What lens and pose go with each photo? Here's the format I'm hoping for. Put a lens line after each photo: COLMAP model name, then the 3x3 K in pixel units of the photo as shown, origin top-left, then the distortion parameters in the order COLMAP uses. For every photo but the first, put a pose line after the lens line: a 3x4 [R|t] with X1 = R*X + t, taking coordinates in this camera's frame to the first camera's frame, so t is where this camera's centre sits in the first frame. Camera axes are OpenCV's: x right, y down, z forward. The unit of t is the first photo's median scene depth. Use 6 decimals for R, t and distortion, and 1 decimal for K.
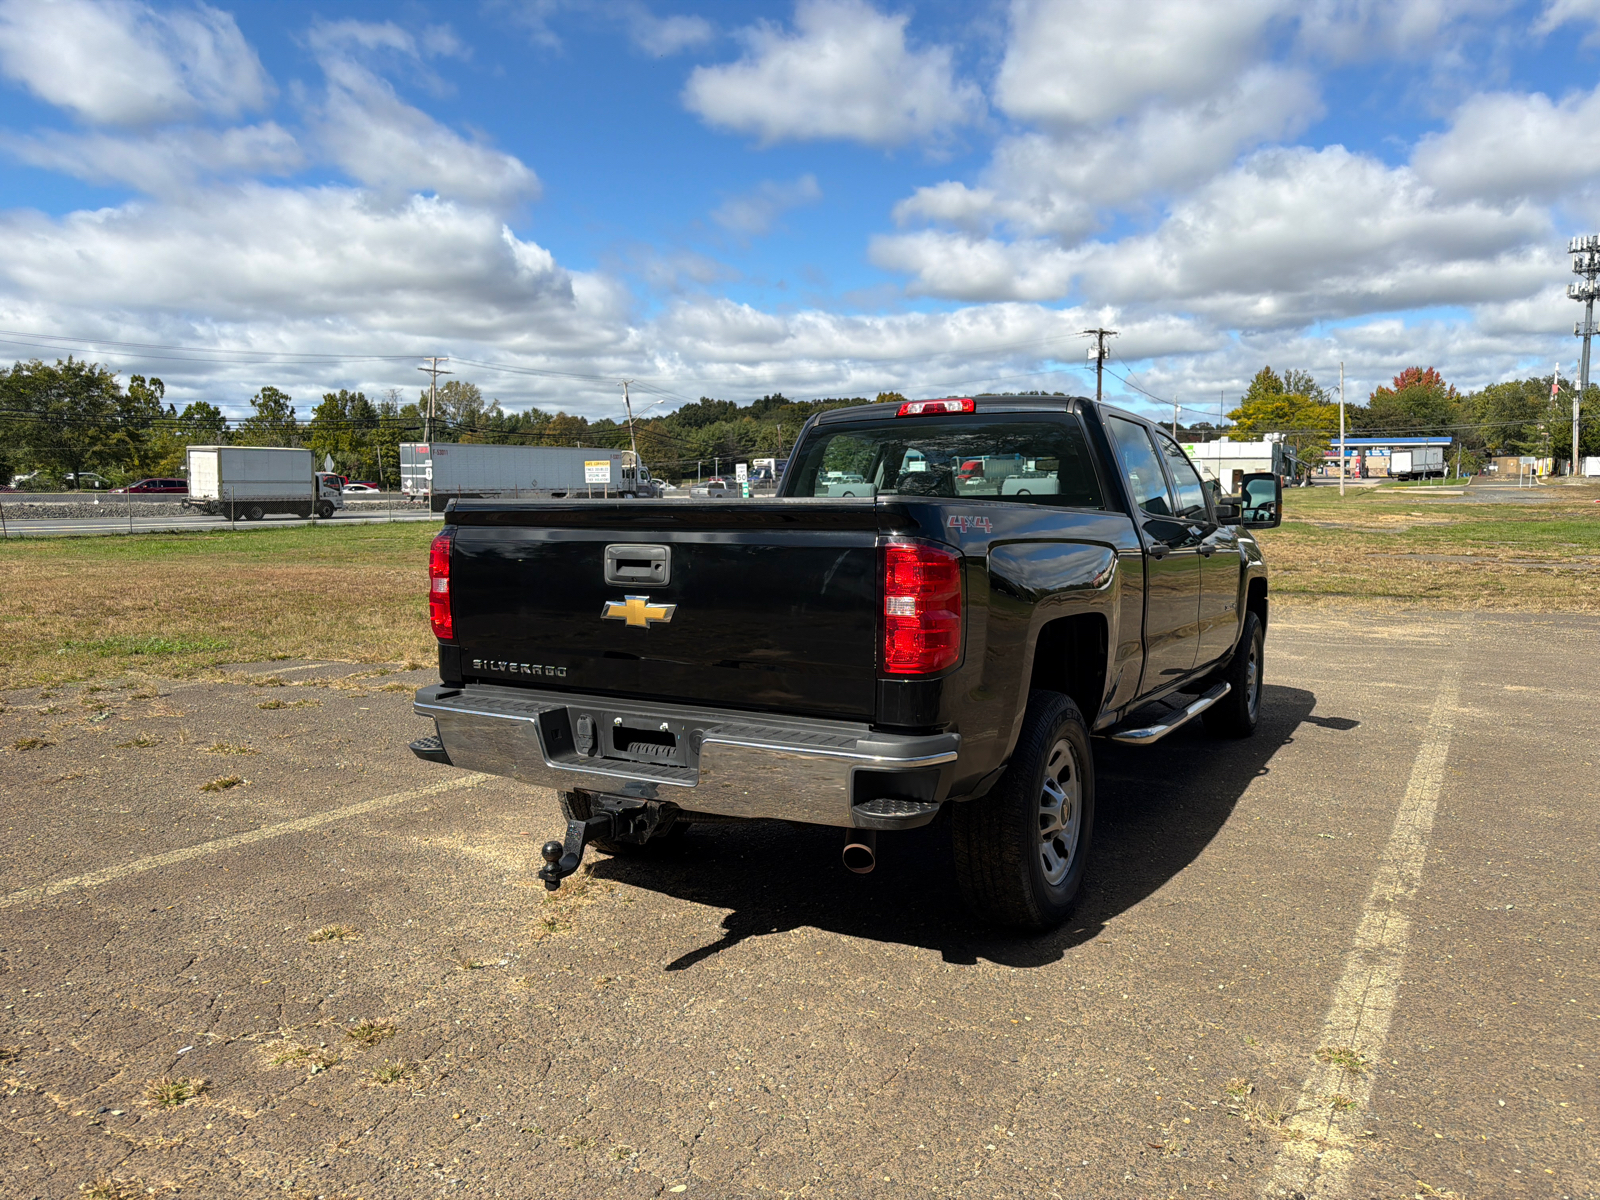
lens RADIAL K [[1120.8, 0, 796.7], [0, 1120.8, 597.9], [0, 0, 1]] dist [0.038585, -0.056794]
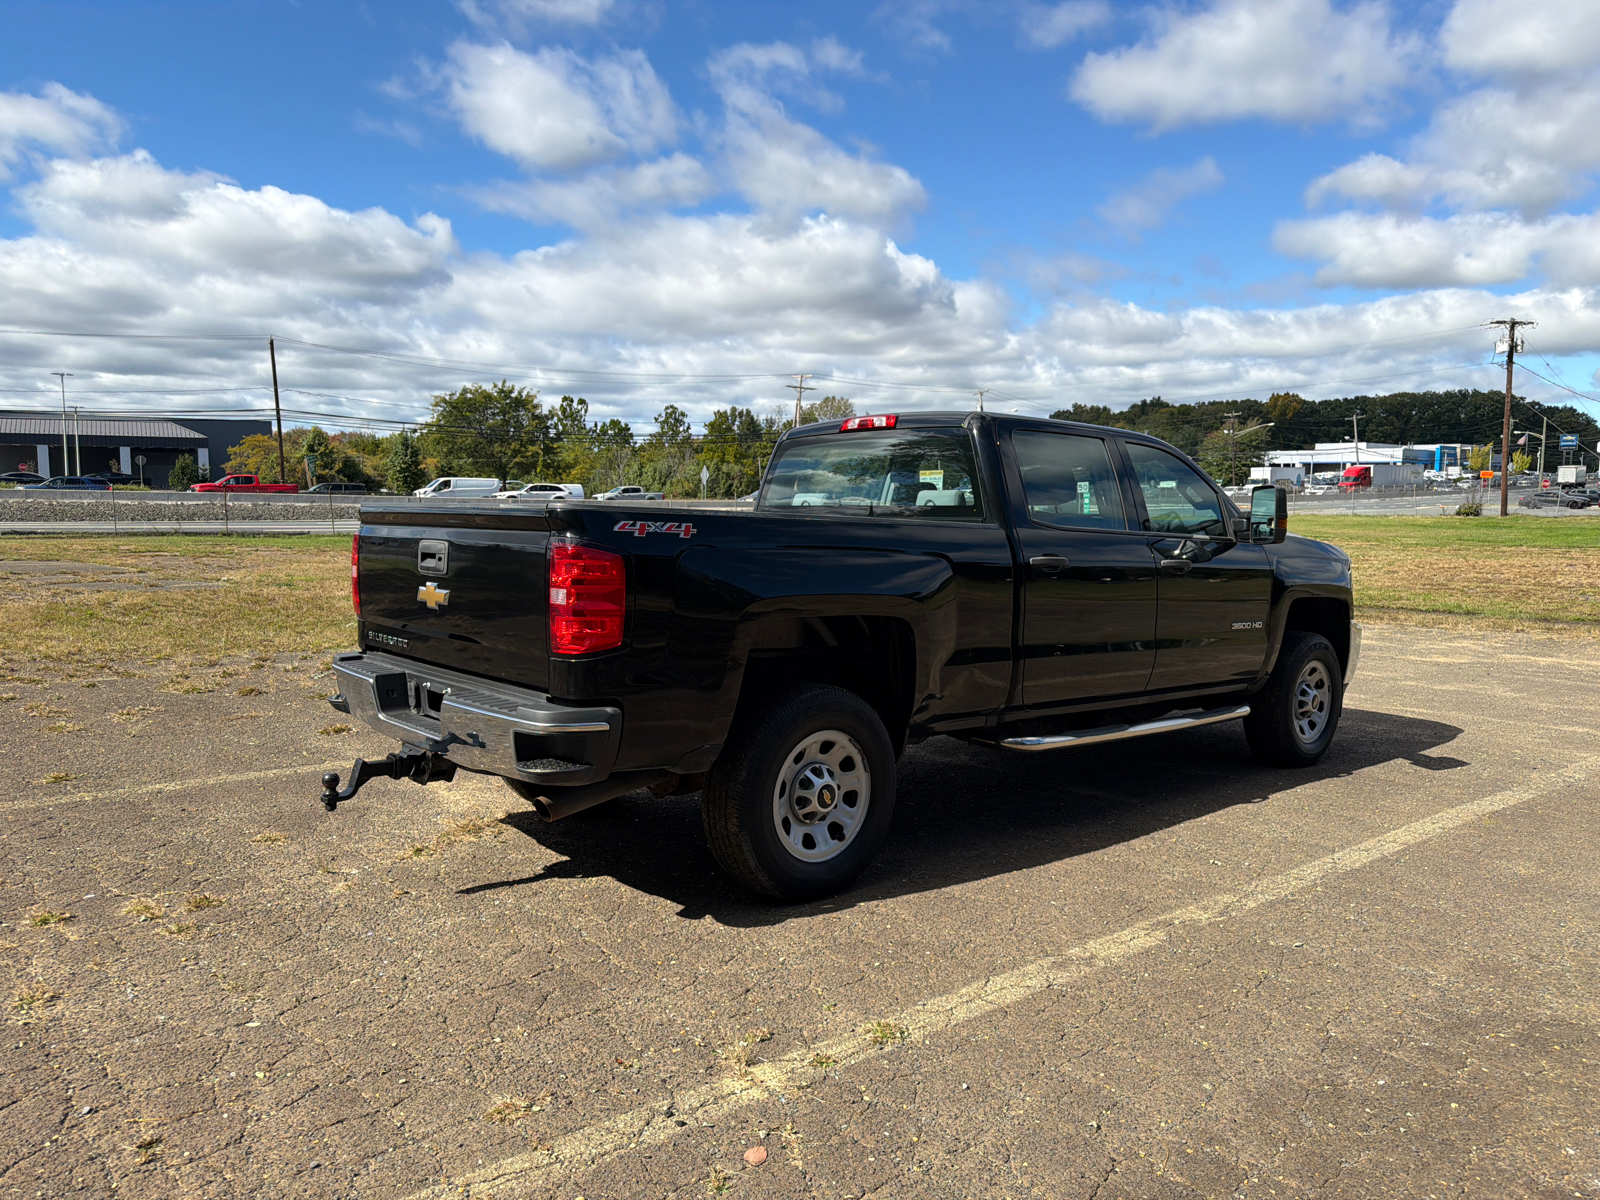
lens RADIAL K [[1120.8, 0, 796.7], [0, 1120.8, 597.9], [0, 0, 1]] dist [0.038585, -0.056794]
pose [[0.948820, 0.037674, -0.313561, 0.541289], [-0.039892, 0.999204, -0.000659, -0.000047], [0.313286, 0.013134, 0.949568, -0.037794]]
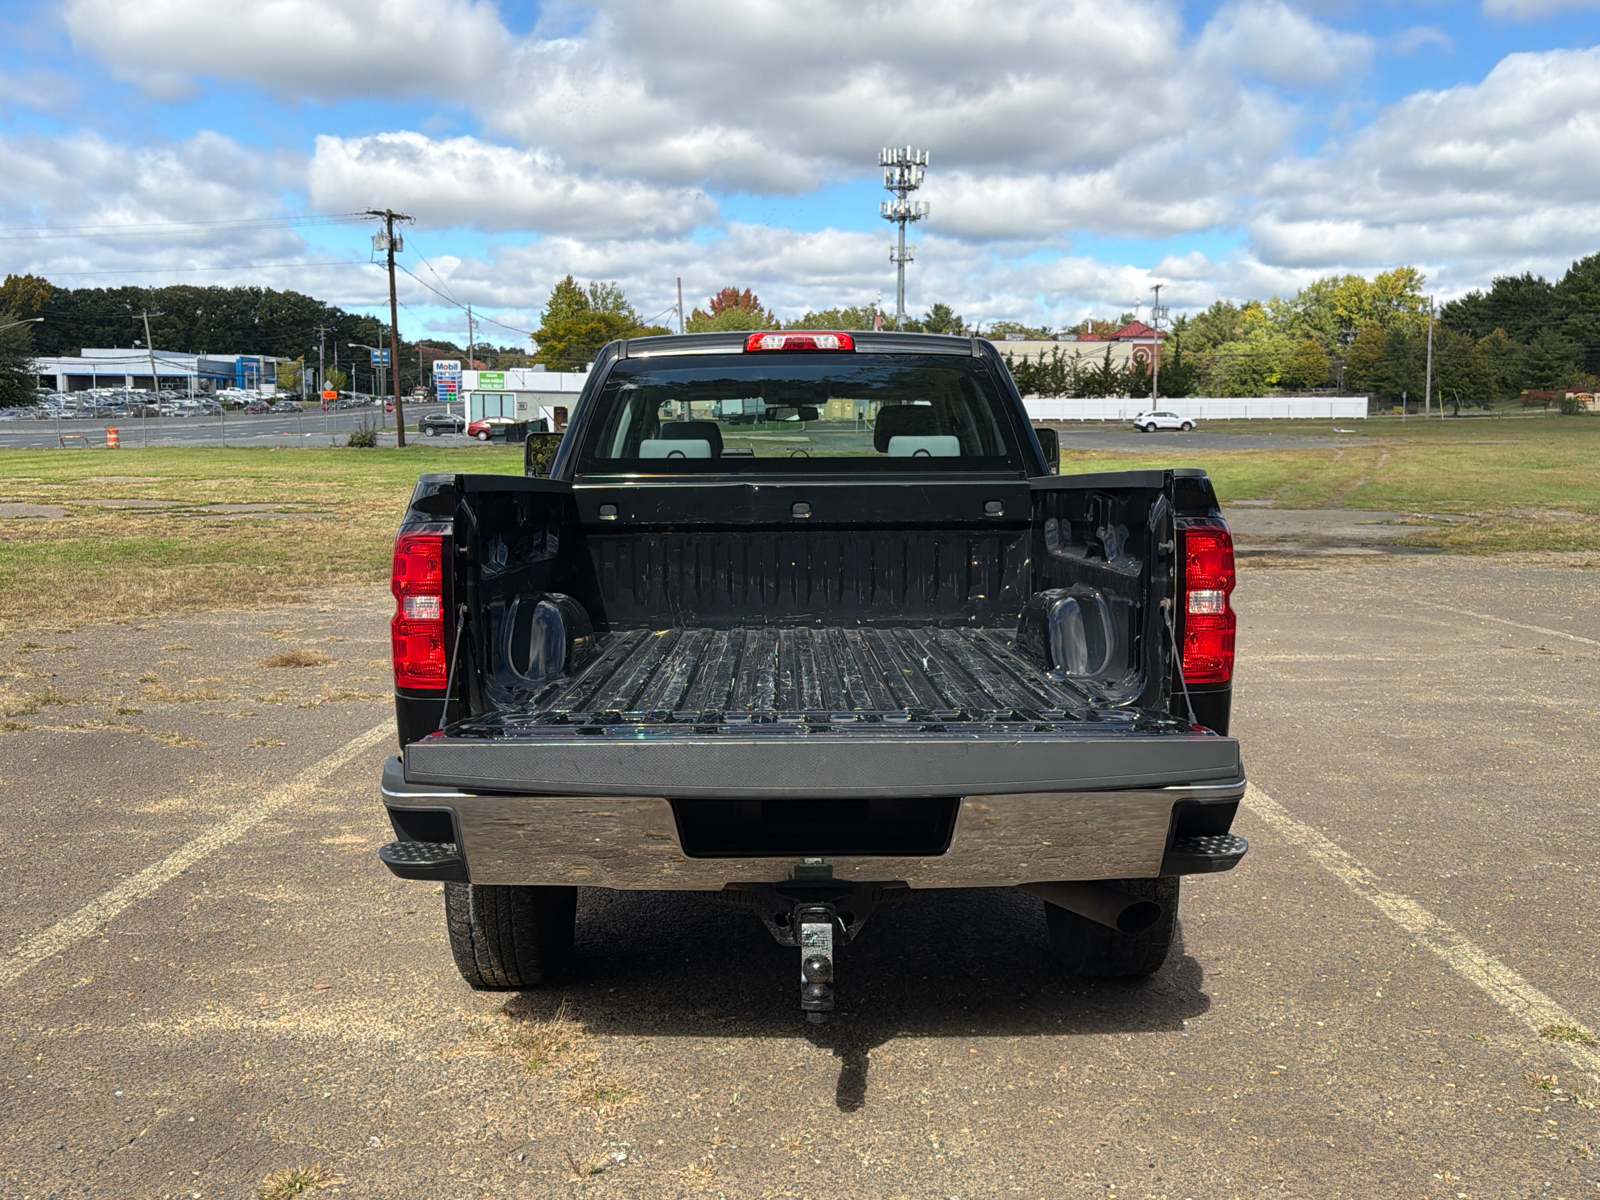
lens RADIAL K [[1510.6, 0, 795.2], [0, 1510.6, 600.3], [0, 0, 1]] dist [0.096123, -0.176044]
pose [[0.857438, -0.050972, 0.512057, -0.573224], [0.042769, 0.998698, 0.027798, -0.029725], [-0.512807, -0.001935, 0.858502, 0.144849]]
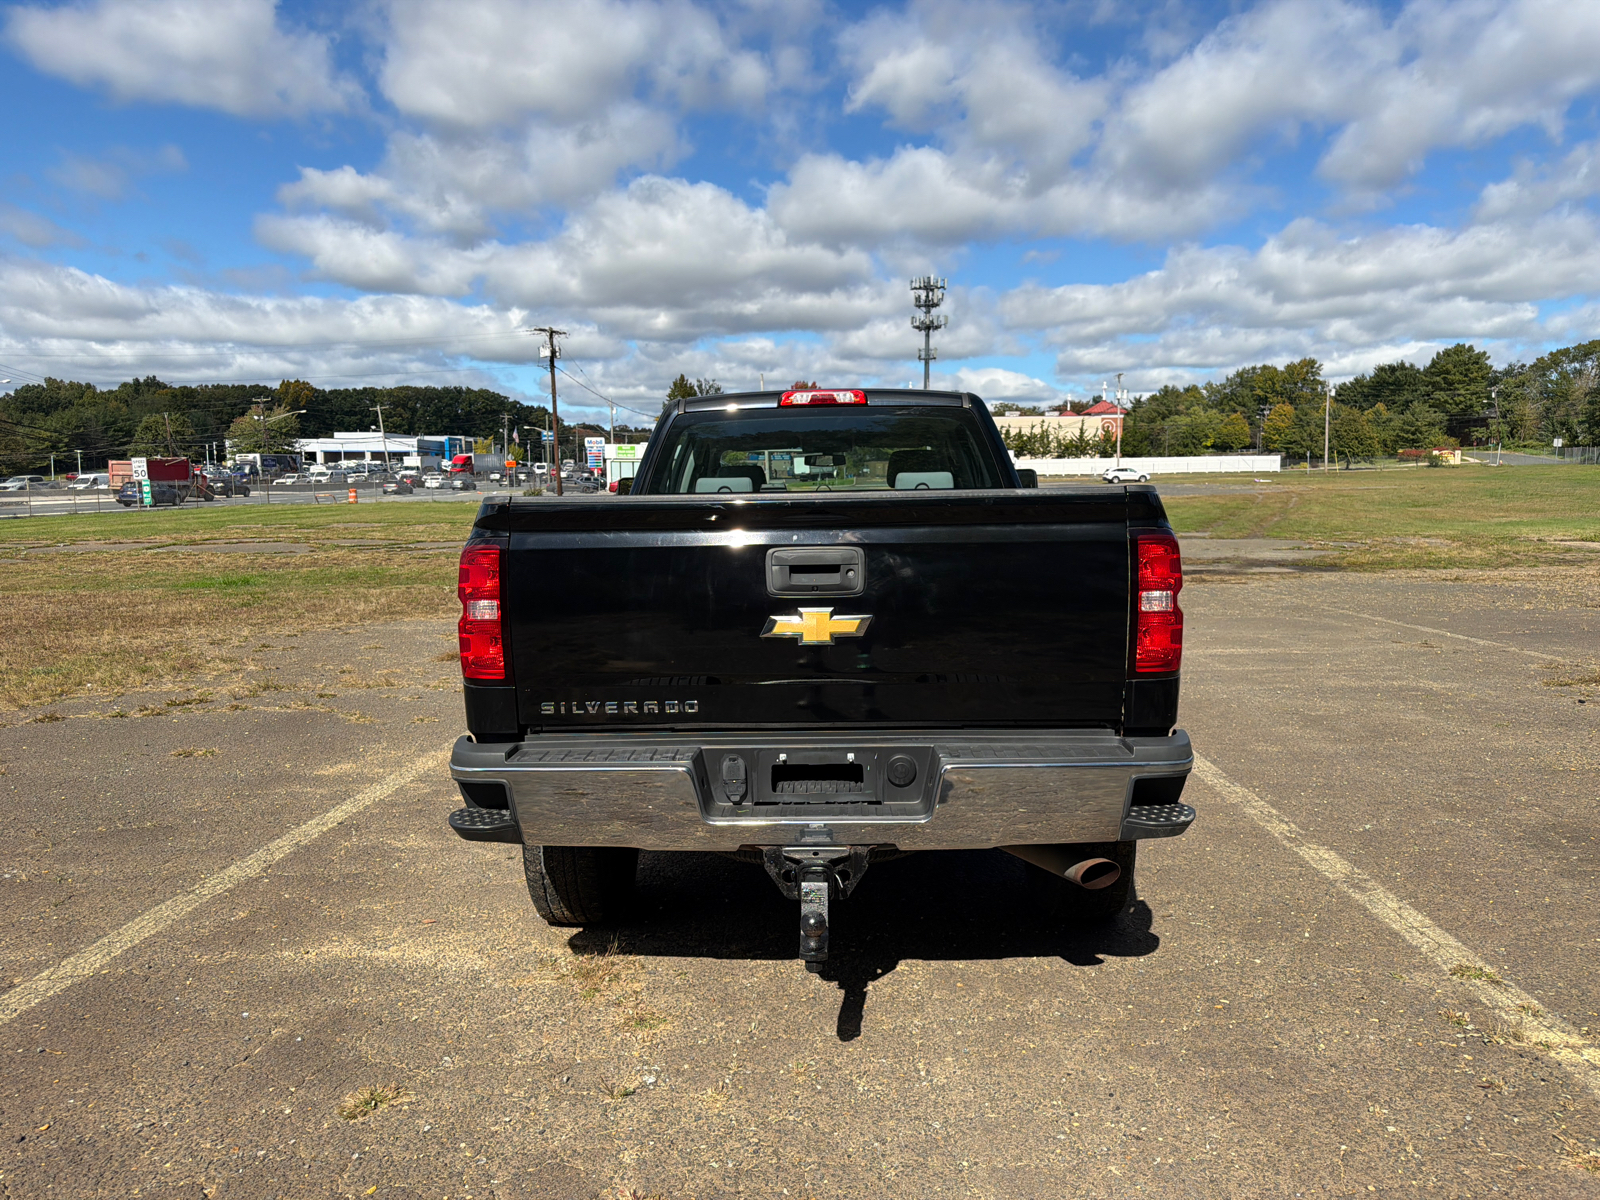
lens RADIAL K [[1120.8, 0, 796.7], [0, 1120.8, 597.9], [0, 0, 1]] dist [0.038585, -0.056794]
pose [[0.880509, -0.050394, 0.471343, -0.483244], [0.049748, 0.998666, 0.013840, -0.018640], [-0.471412, 0.011262, 0.881841, 0.229825]]
